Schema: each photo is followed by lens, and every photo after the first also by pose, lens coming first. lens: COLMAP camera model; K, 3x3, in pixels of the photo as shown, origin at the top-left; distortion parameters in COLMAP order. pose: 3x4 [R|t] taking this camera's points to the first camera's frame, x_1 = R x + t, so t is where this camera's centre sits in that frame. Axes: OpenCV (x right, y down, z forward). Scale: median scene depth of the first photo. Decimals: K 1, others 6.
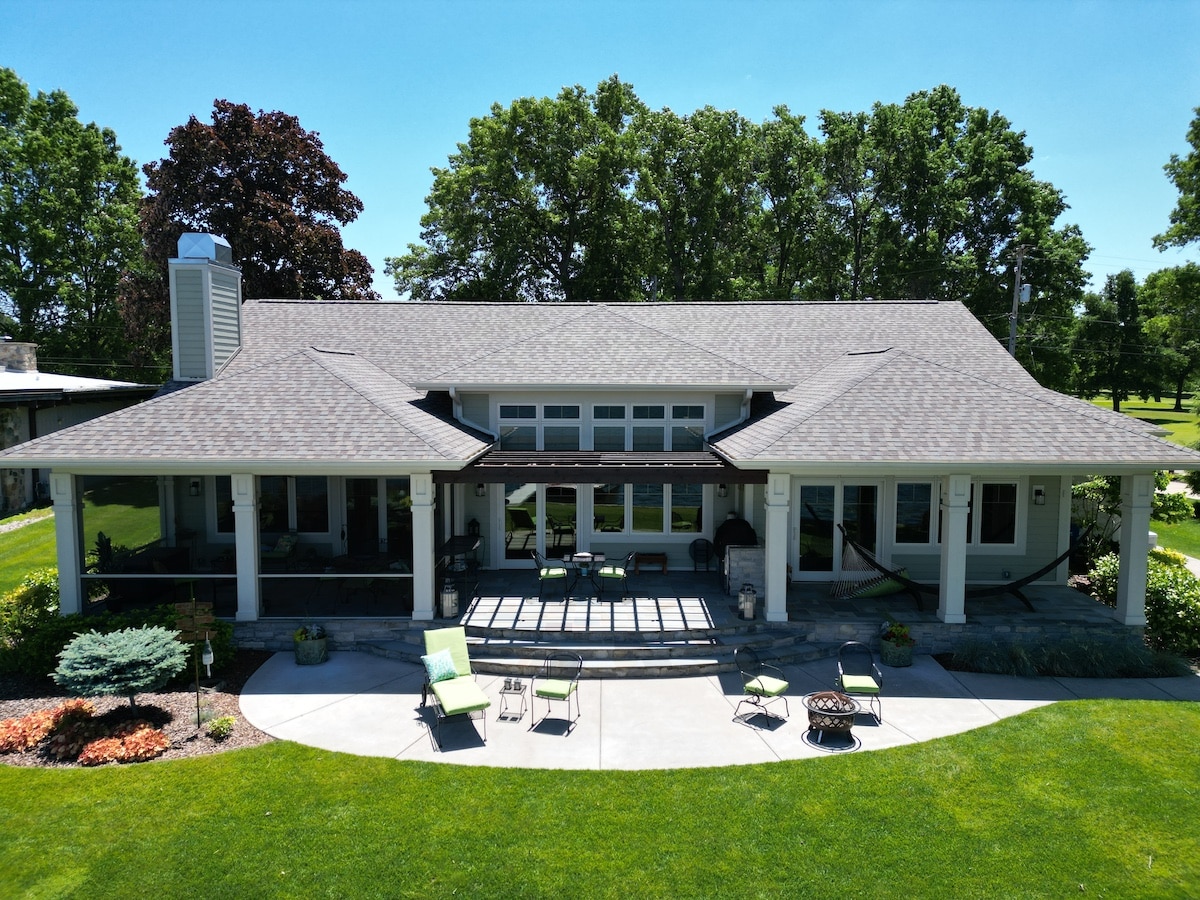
lens RADIAL K [[841.8, 0, 601.8], [0, 841.8, 443.4], [0, 0, 1]] dist [0.059731, -0.050735]
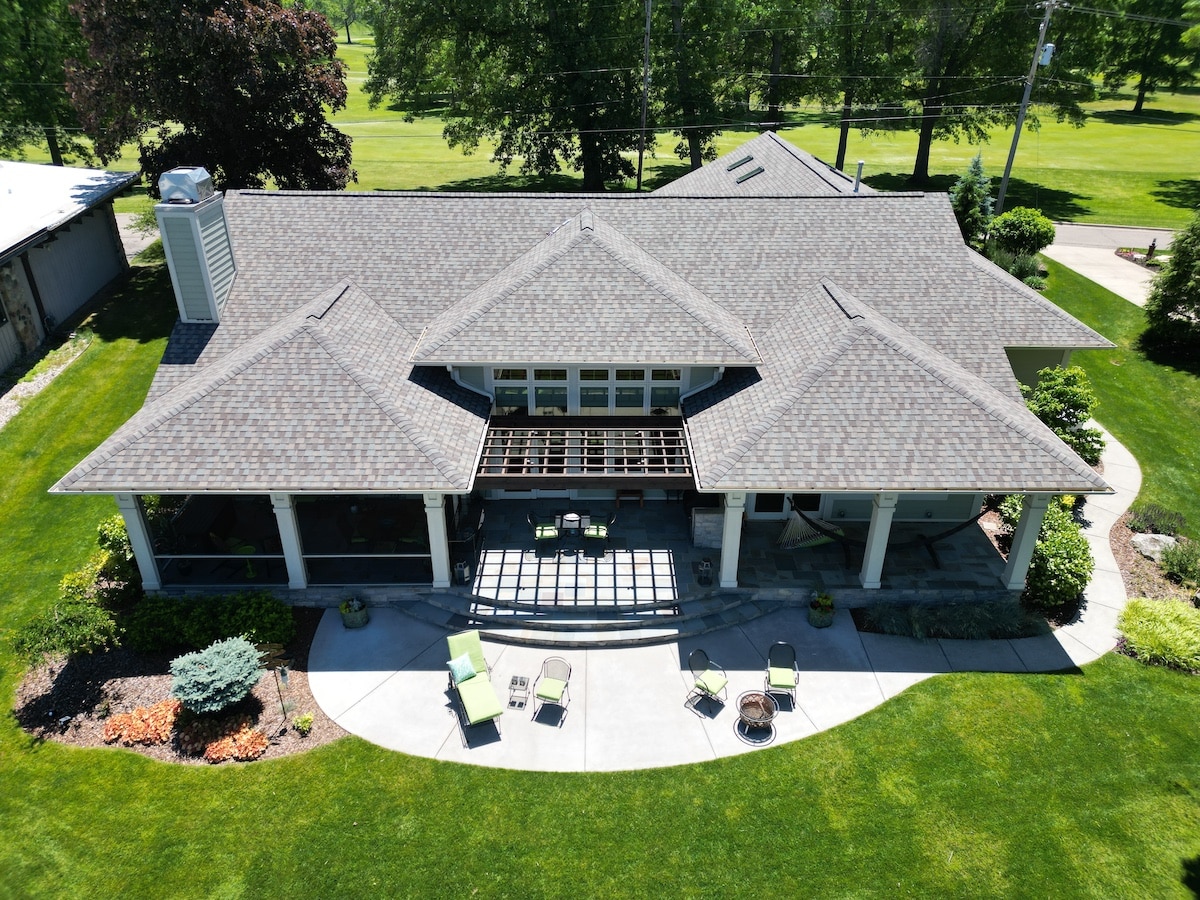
lens RADIAL K [[841.8, 0, 603.6], [0, 841.8, 450.2], [0, 0, 1]] dist [0.059731, -0.050735]
pose [[0.999909, -0.002093, 0.013324, 0.008289], [-0.003306, 0.919699, 0.392610, -0.478300], [-0.013076, -0.392618, 0.919609, -0.056848]]
